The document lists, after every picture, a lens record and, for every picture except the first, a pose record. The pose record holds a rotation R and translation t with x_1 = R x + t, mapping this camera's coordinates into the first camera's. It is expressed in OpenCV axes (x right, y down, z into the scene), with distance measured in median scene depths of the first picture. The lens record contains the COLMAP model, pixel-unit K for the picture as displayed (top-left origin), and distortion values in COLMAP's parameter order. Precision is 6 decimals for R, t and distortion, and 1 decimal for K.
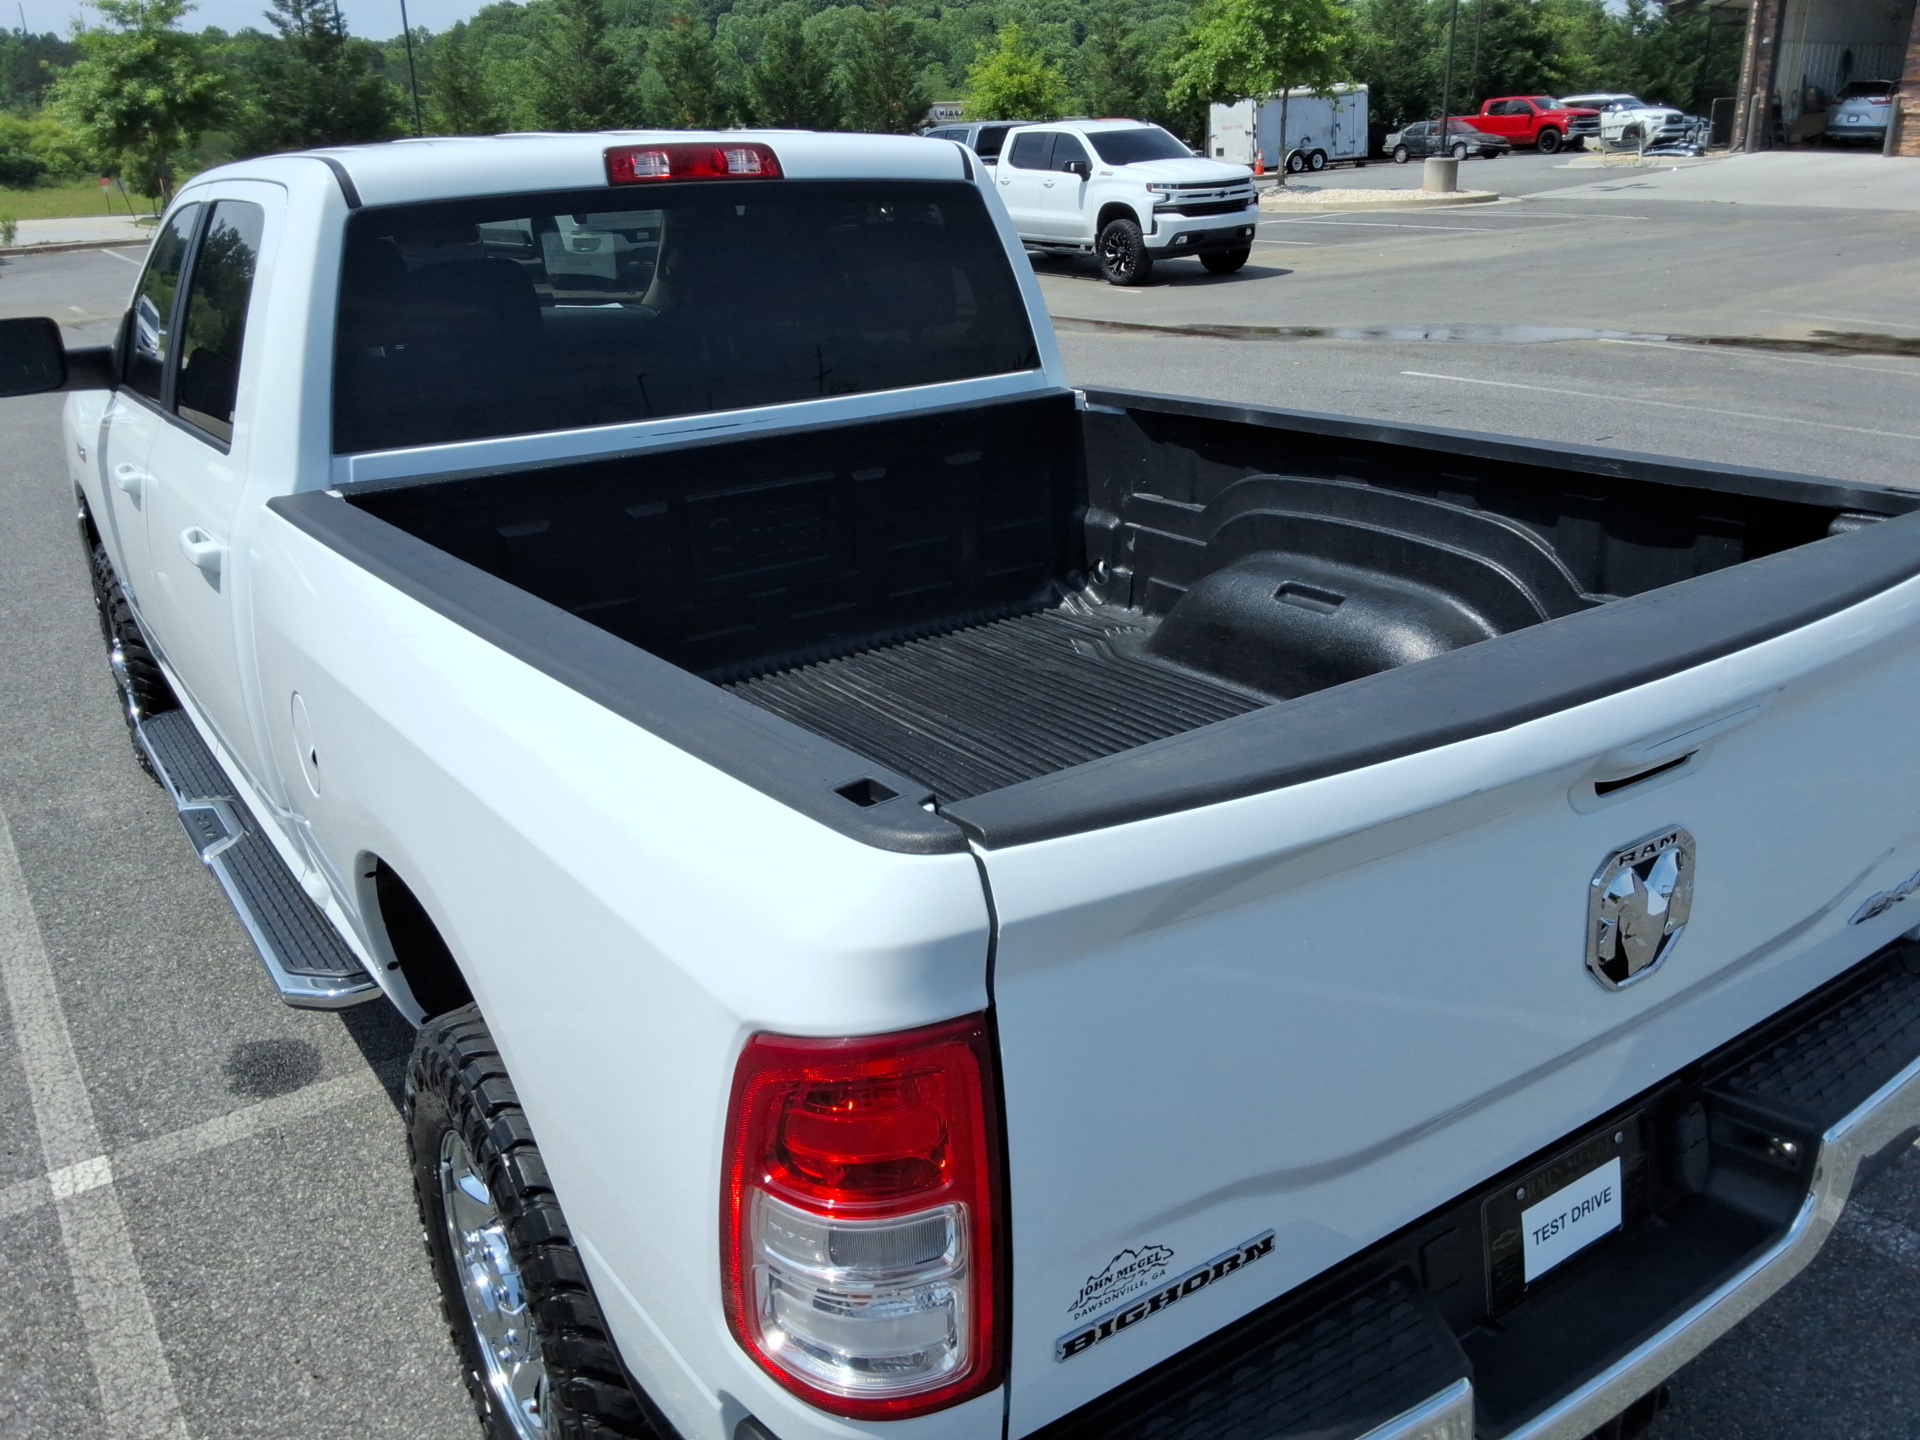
lens RADIAL K [[1535.3, 0, 970.6], [0, 1535.3, 721.4], [0, 0, 1]] dist [0.095301, -0.141637]
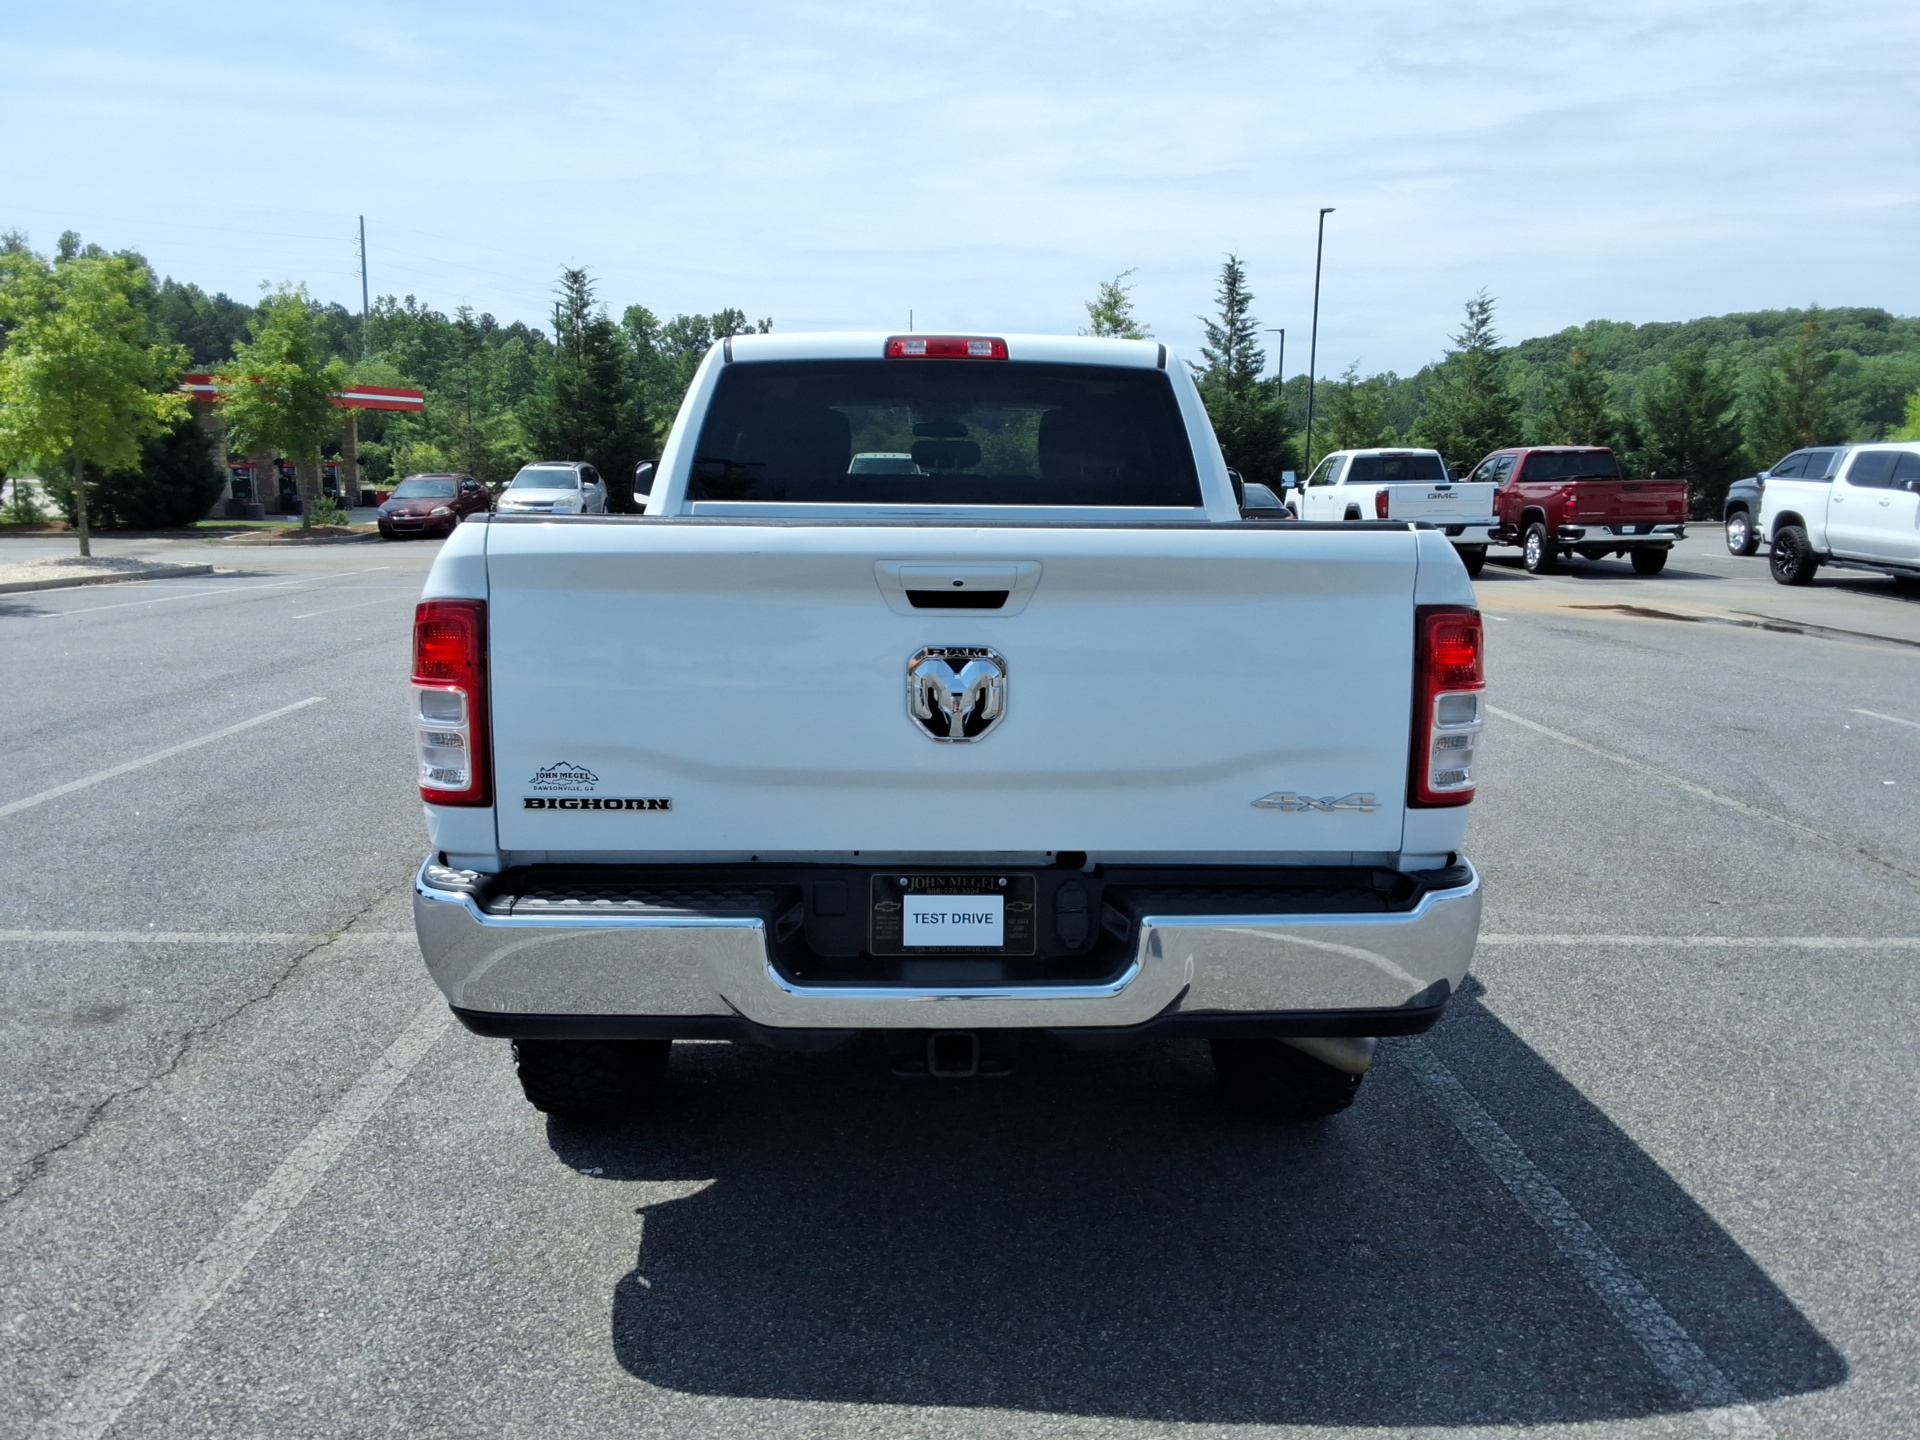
lens RADIAL K [[1535.3, 0, 975.6], [0, 1535.3, 730.7], [0, 0, 1]] dist [0.095301, -0.141637]
pose [[0.842662, 0.126074, -0.523476, 0.054848], [-0.223750, 0.966276, -0.127462, 0.015271], [0.489752, 0.224535, 0.842453, -0.014350]]
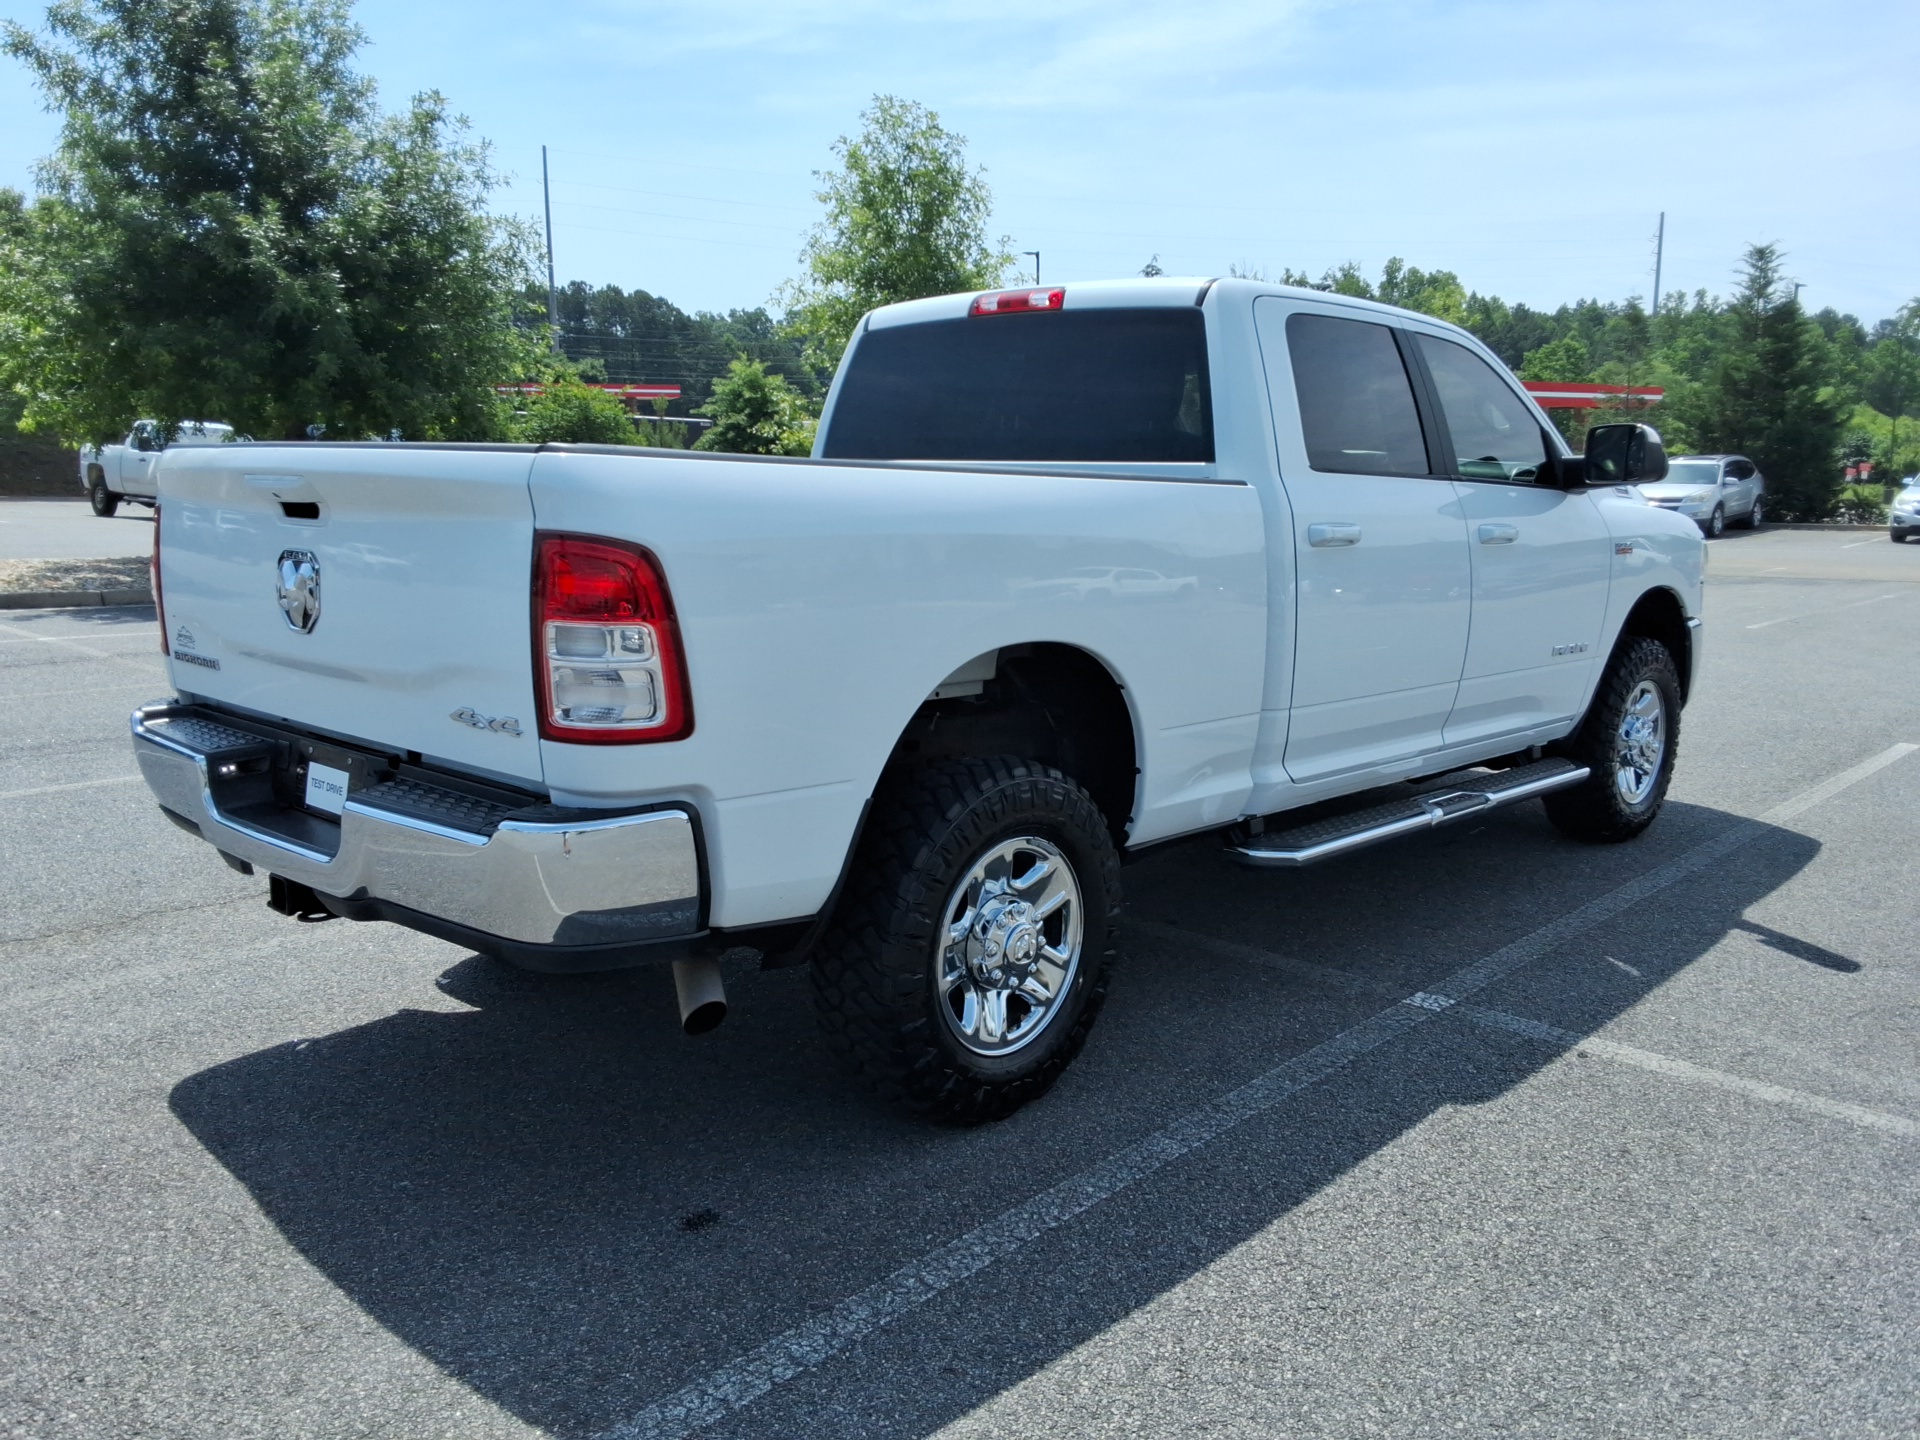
lens RADIAL K [[1535.3, 0, 977.3], [0, 1535.3, 720.4], [0, 0, 1]] dist [0.095301, -0.141637]
pose [[0.226763, 0.191877, -0.954862, 0.105371], [-0.360585, 0.927274, 0.100701, -0.009524], [0.904741, 0.321474, 0.279460, 0.053884]]
